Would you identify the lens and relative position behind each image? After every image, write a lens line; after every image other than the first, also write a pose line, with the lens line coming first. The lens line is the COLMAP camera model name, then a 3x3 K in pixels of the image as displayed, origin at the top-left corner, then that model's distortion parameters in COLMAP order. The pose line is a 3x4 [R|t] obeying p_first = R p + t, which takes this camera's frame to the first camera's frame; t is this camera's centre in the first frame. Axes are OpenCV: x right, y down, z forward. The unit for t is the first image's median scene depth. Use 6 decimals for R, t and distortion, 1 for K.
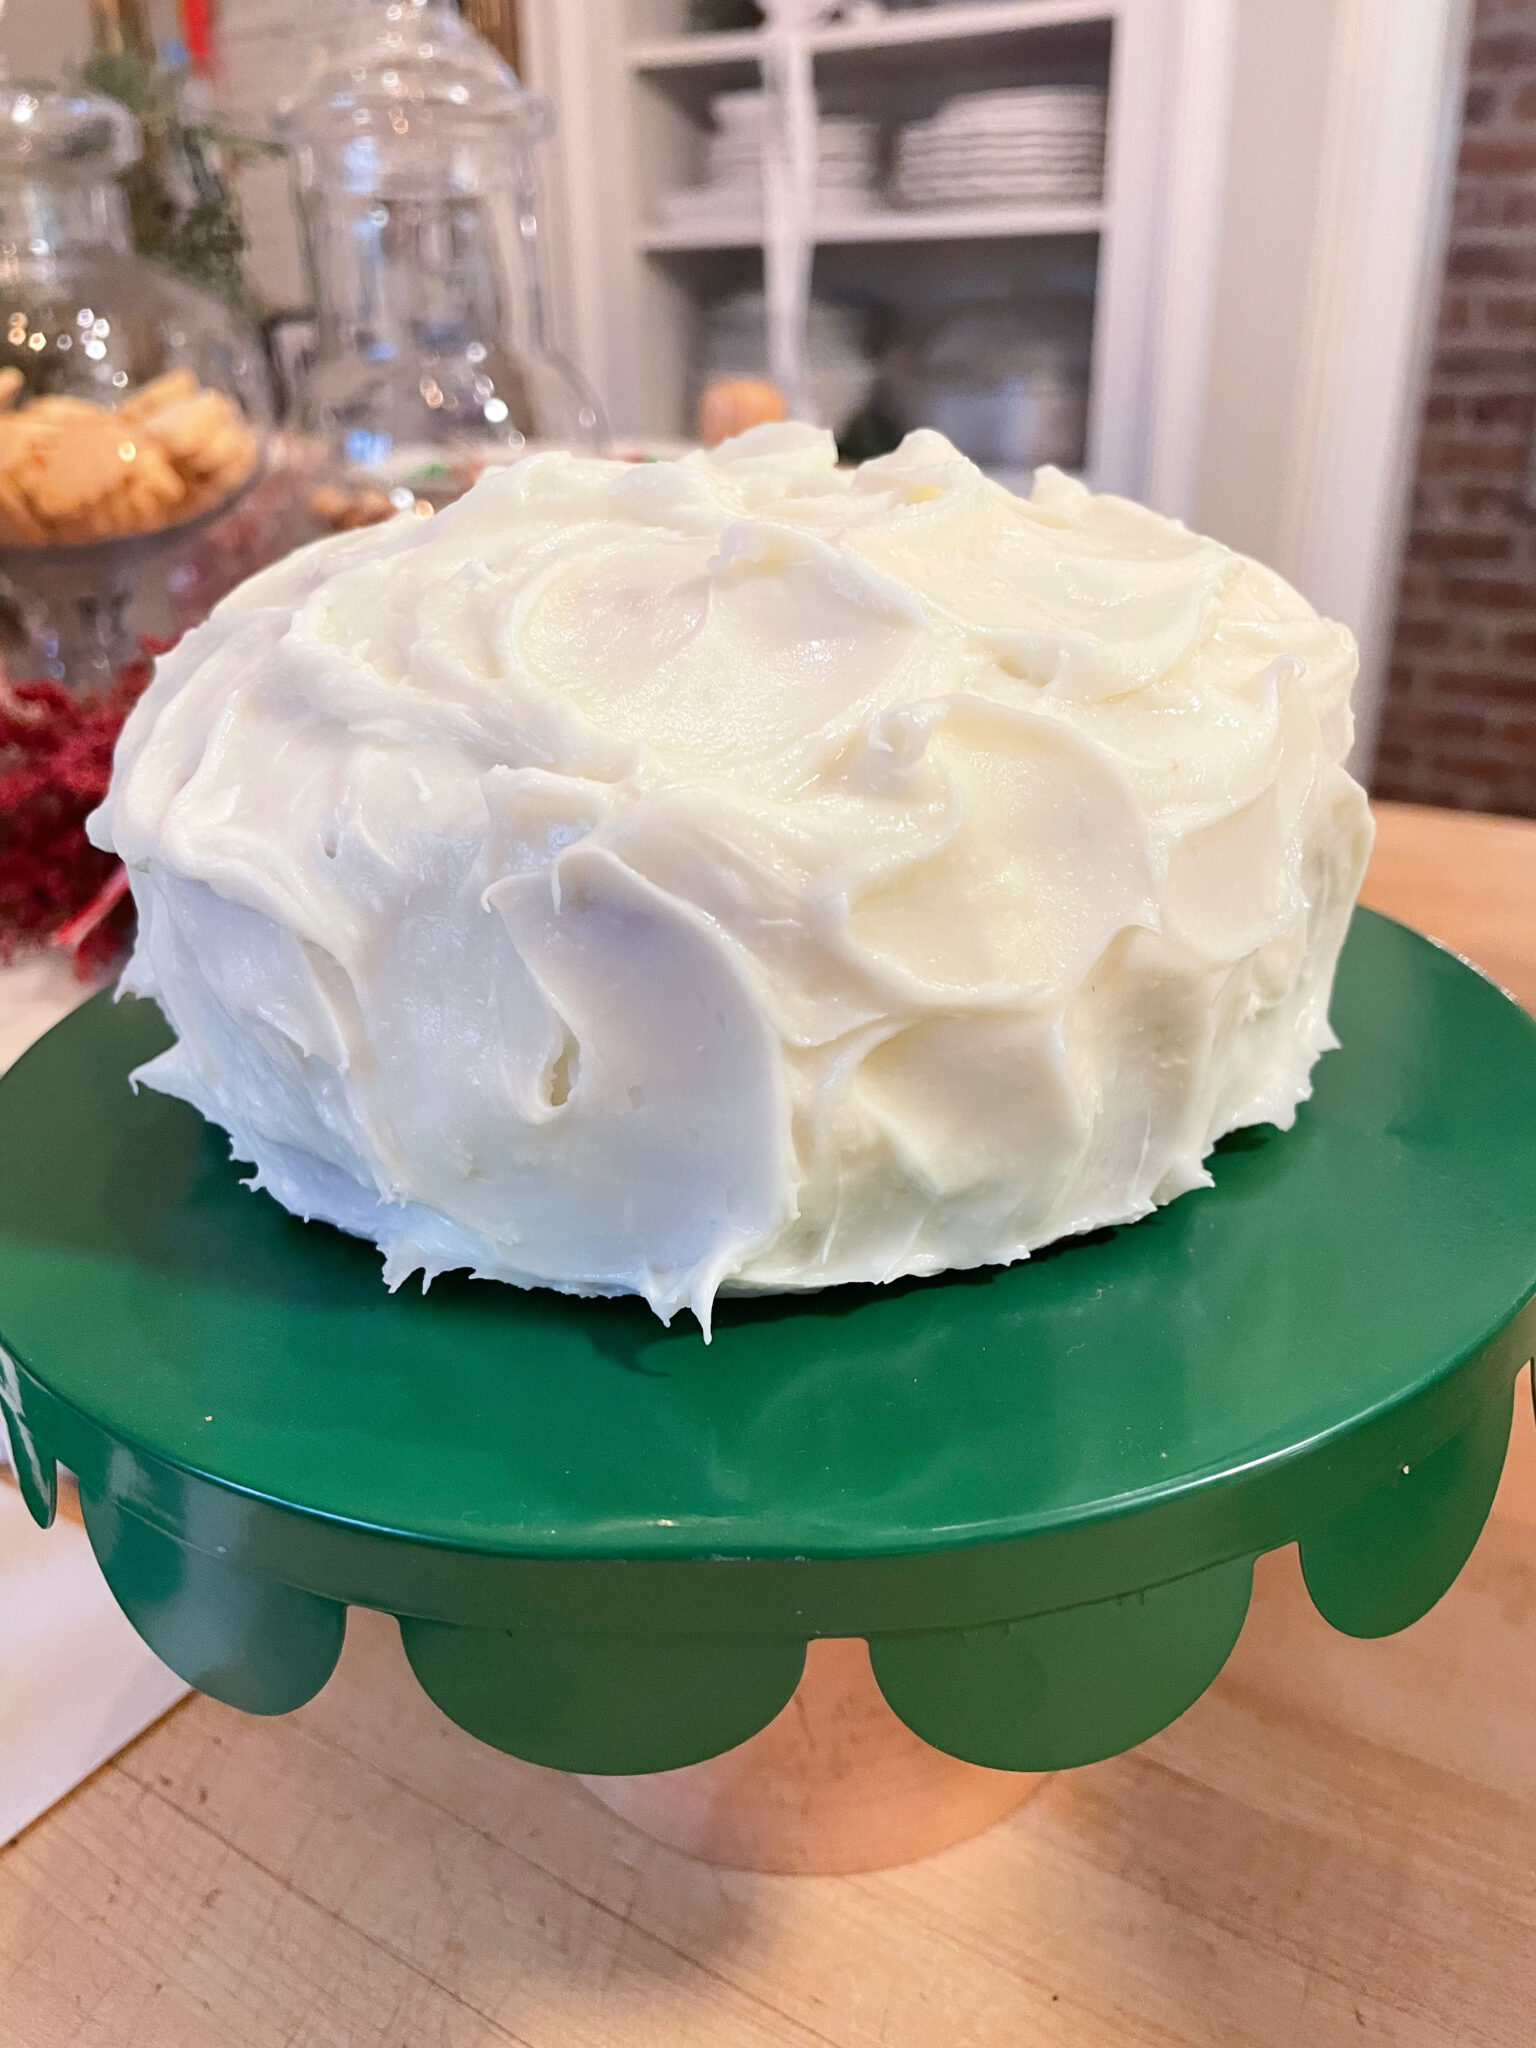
lens RADIAL K [[1567.6, 0, 764.2], [0, 1567.6, 981.7], [0, 0, 1]] dist [0.045688, -0.115504]
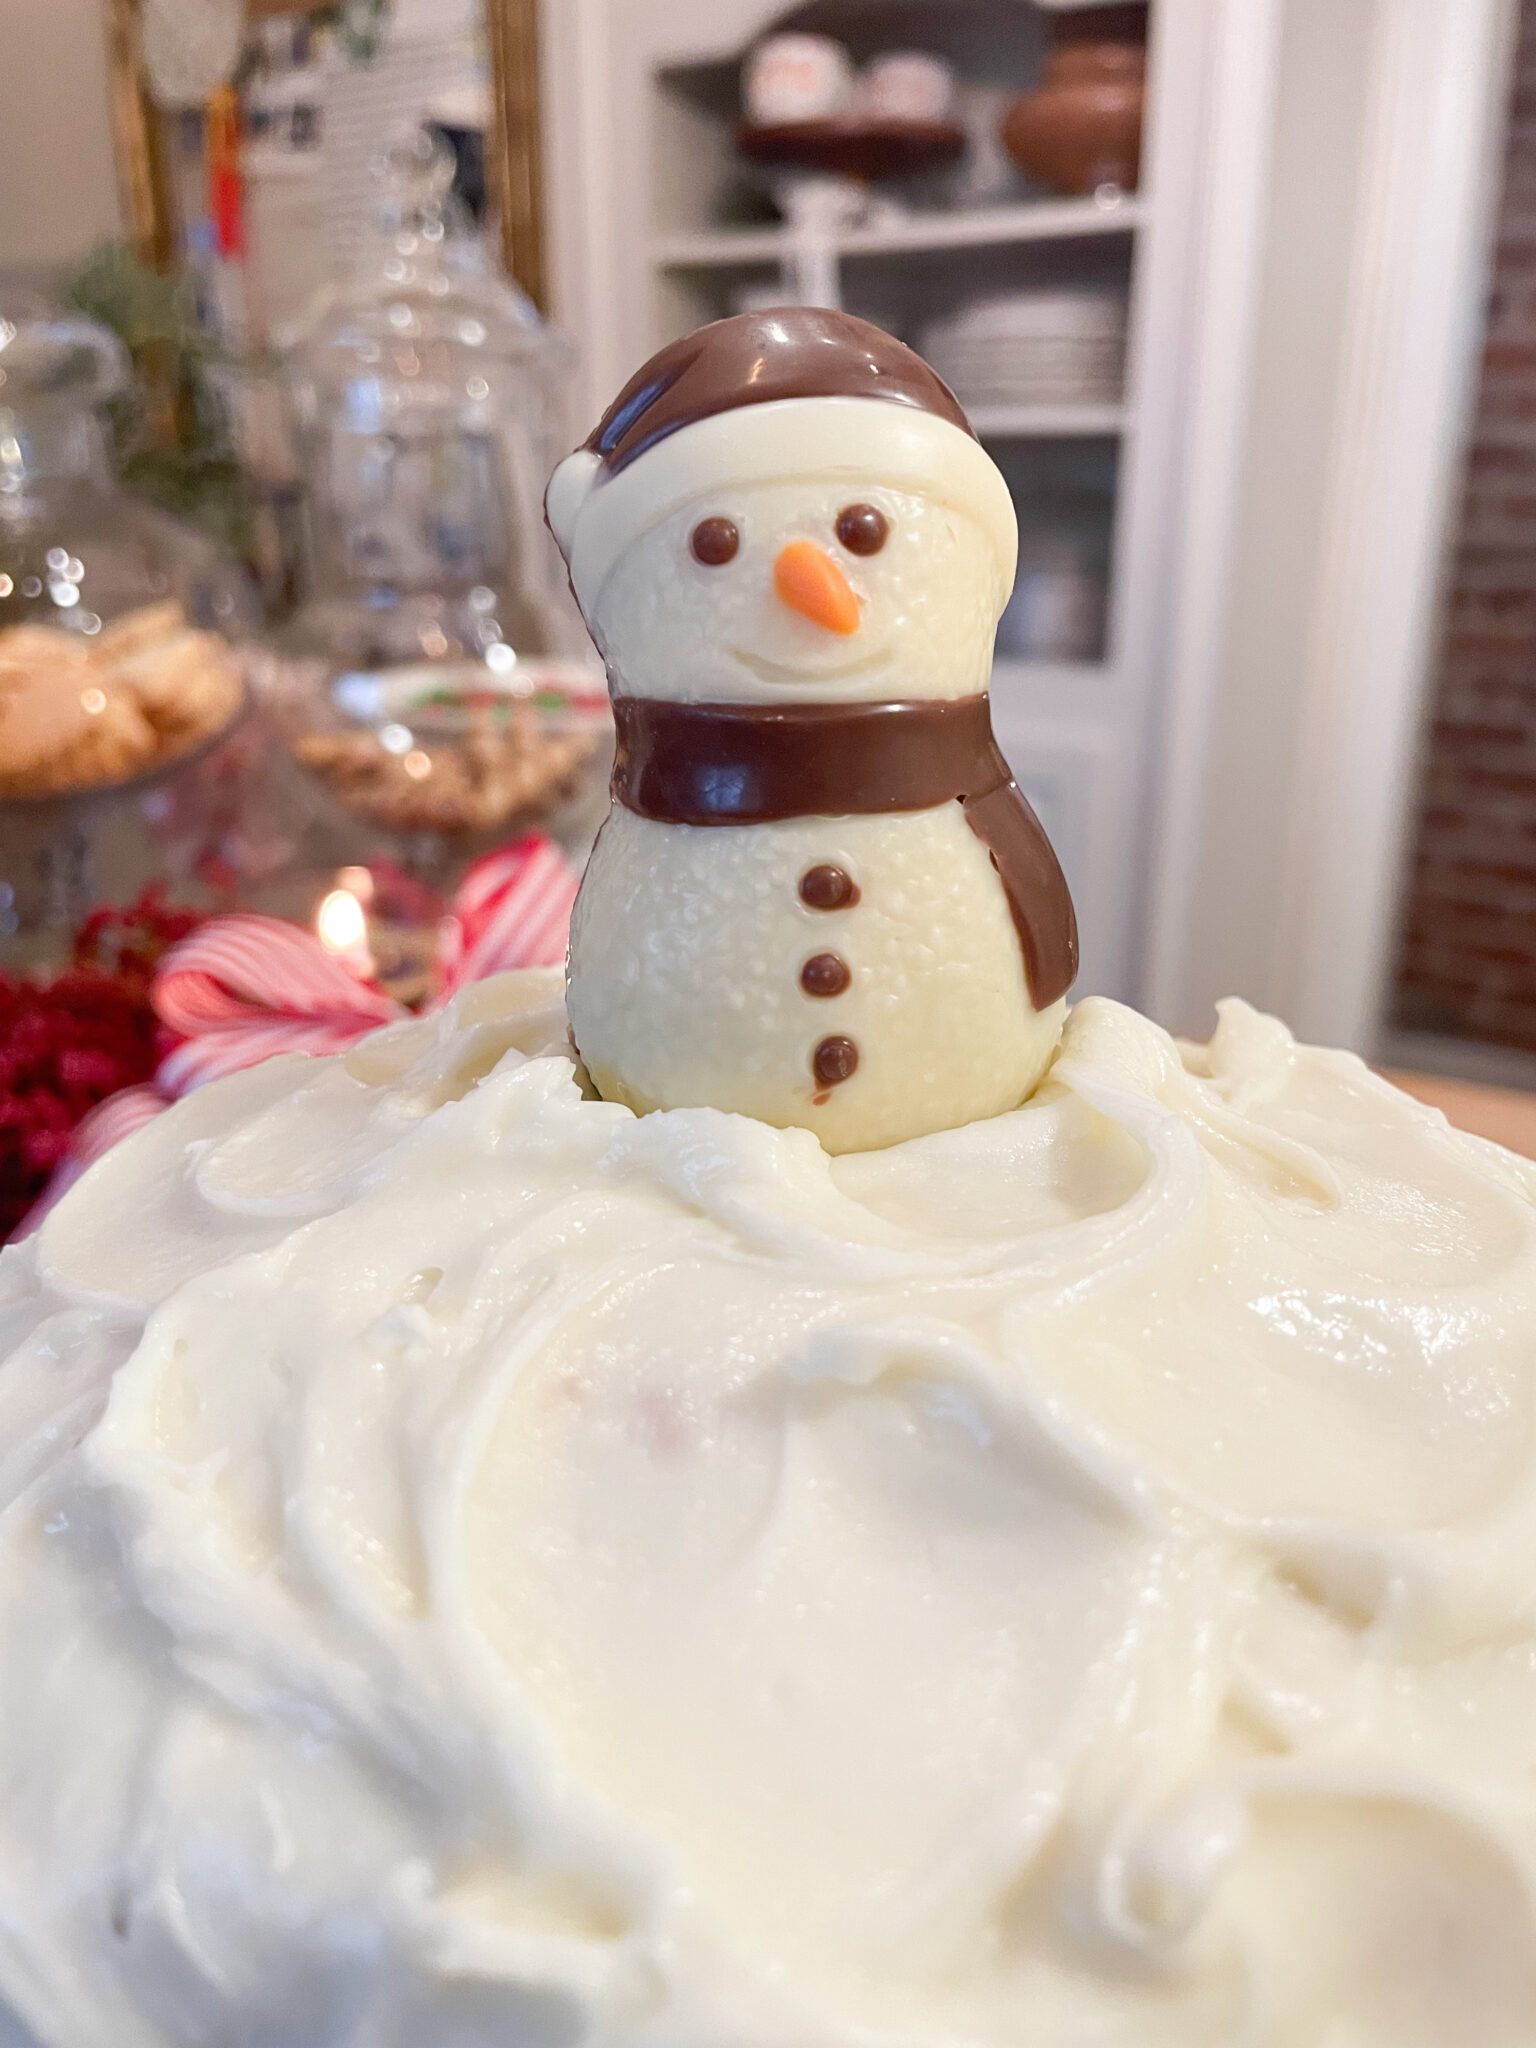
lens RADIAL K [[1591.0, 0, 747.0], [0, 1591.0, 978.5], [0, 0, 1]] dist [0.008602, -0.052442]
pose [[0.999645, 0.024020, -0.011570, -0.012792], [-0.025037, 0.994896, -0.097751, -0.097234], [0.009163, 0.098006, 0.995144, 0.103141]]
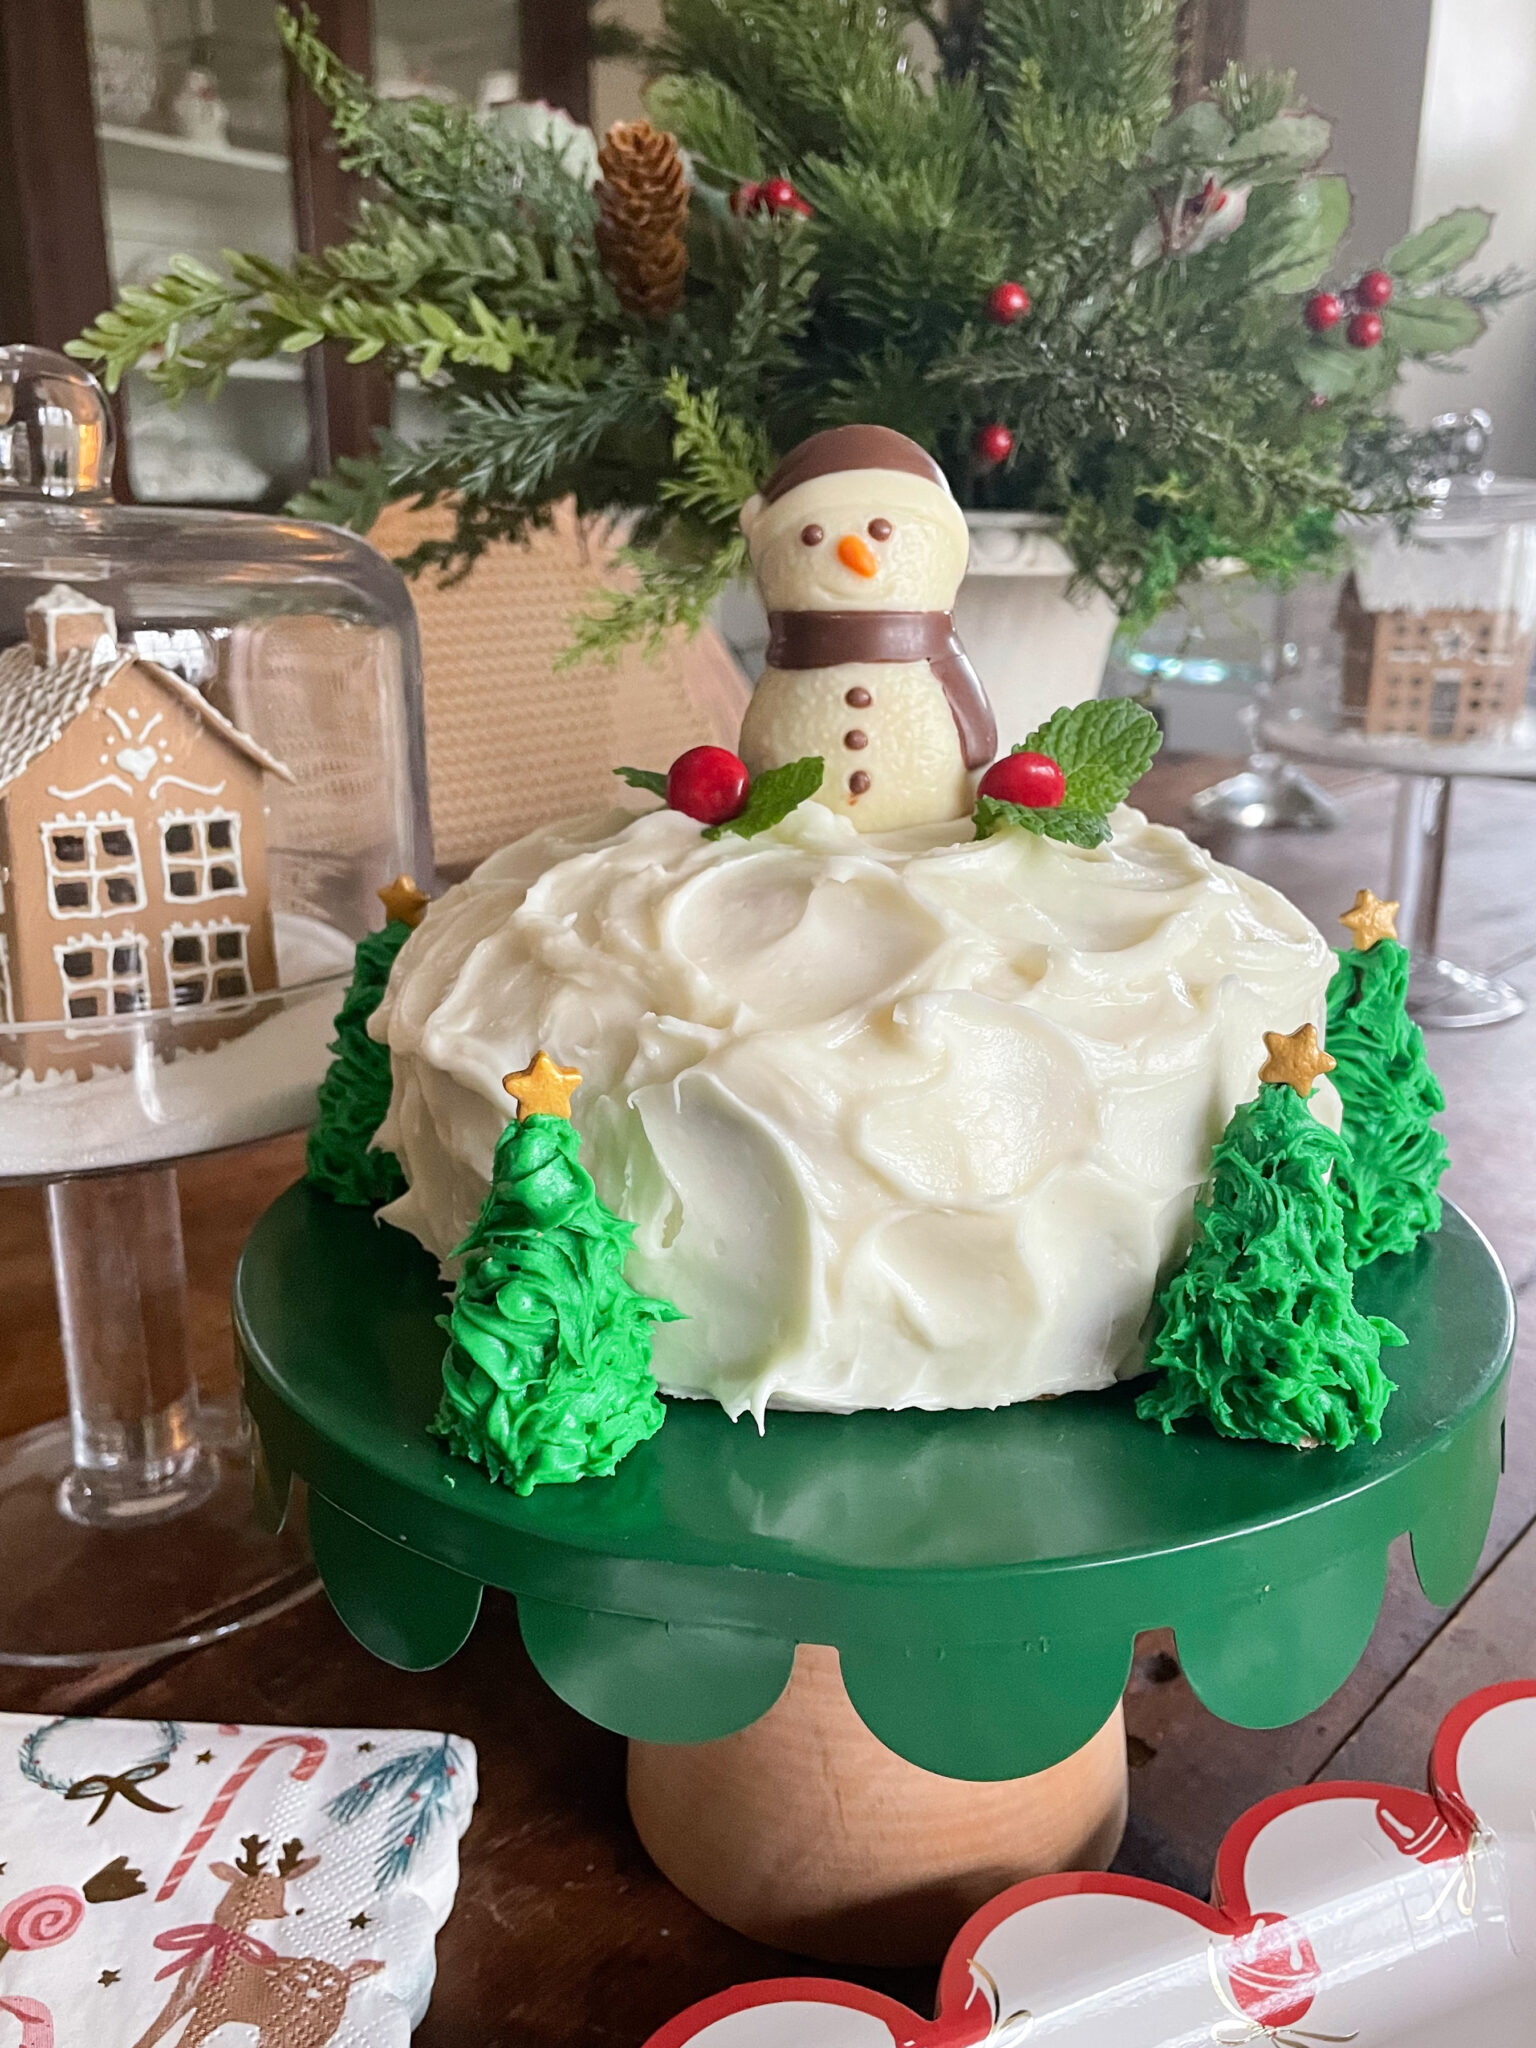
lens RADIAL K [[1664.4, 0, 767.9], [0, 1664.4, 990.1], [0, 0, 1]] dist [0.064801, -0.000426]
pose [[0.987173, 0.074205, -0.141365, 0.040208], [-0.091131, 0.988909, -0.117282, 0.004096], [0.131094, 0.128660, 0.982986, -0.131601]]
